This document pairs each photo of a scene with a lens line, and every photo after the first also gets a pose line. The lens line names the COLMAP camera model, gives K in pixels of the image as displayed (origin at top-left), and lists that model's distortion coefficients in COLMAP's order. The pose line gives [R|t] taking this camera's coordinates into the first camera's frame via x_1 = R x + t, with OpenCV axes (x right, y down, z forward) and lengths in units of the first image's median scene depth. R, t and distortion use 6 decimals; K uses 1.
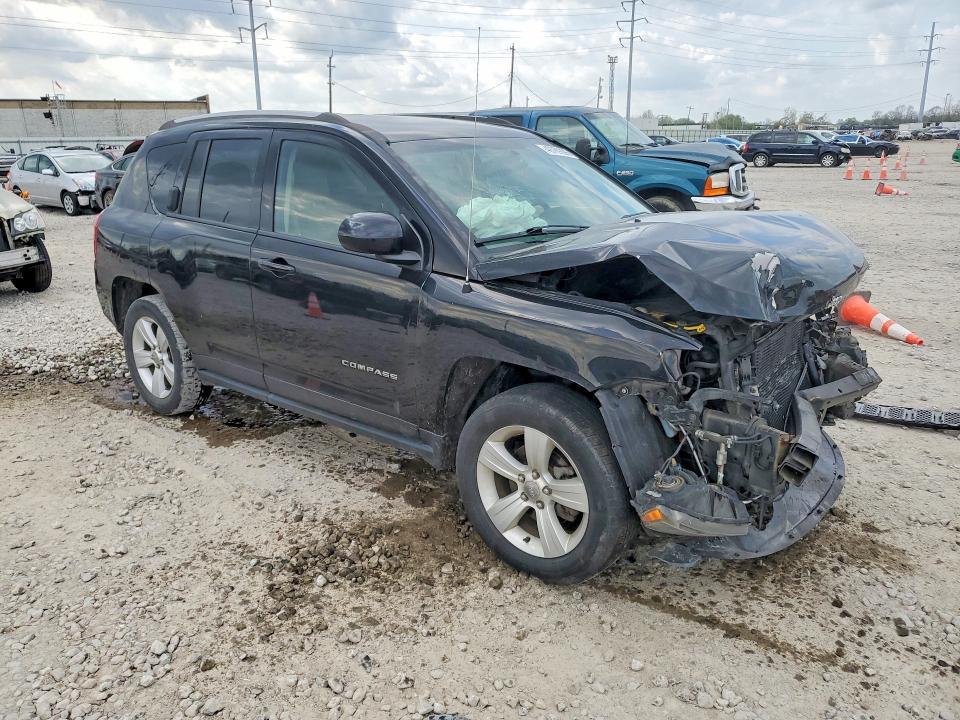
lens RADIAL K [[730.1, 0, 475.8], [0, 730.1, 358.8], [0, 0, 1]] dist [0.025036, -0.000767]
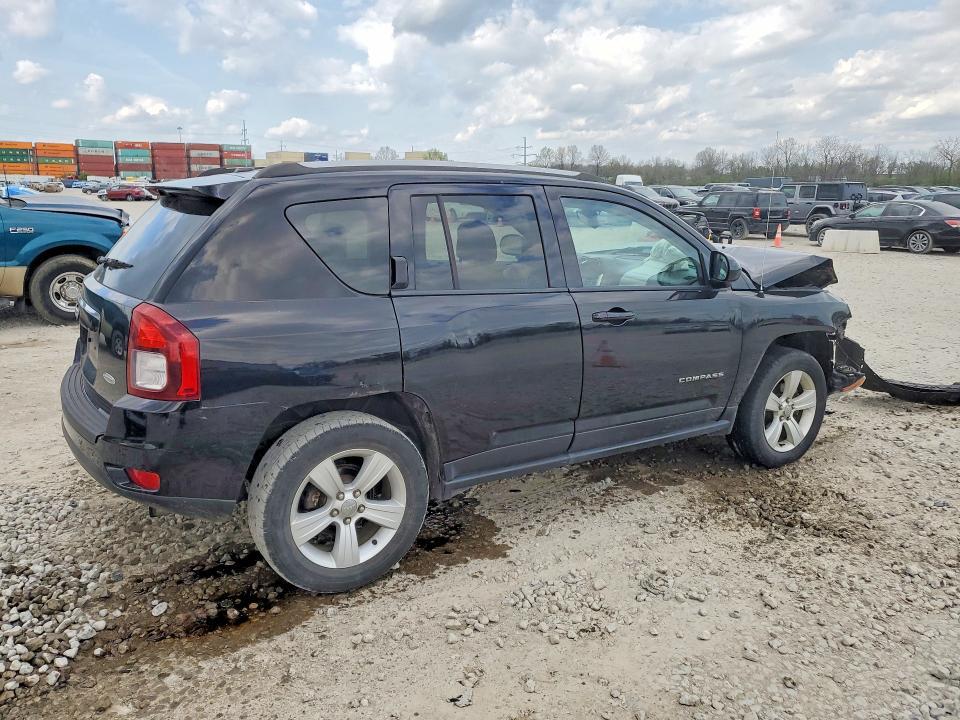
lens RADIAL K [[730.1, 0, 475.8], [0, 730.1, 358.8], [0, 0, 1]] dist [0.025036, -0.000767]
pose [[0.312840, -0.190513, 0.930503, -1.356256], [0.254589, 0.960647, 0.111090, -0.240805], [-0.915050, 0.202142, 0.349031, 0.859074]]
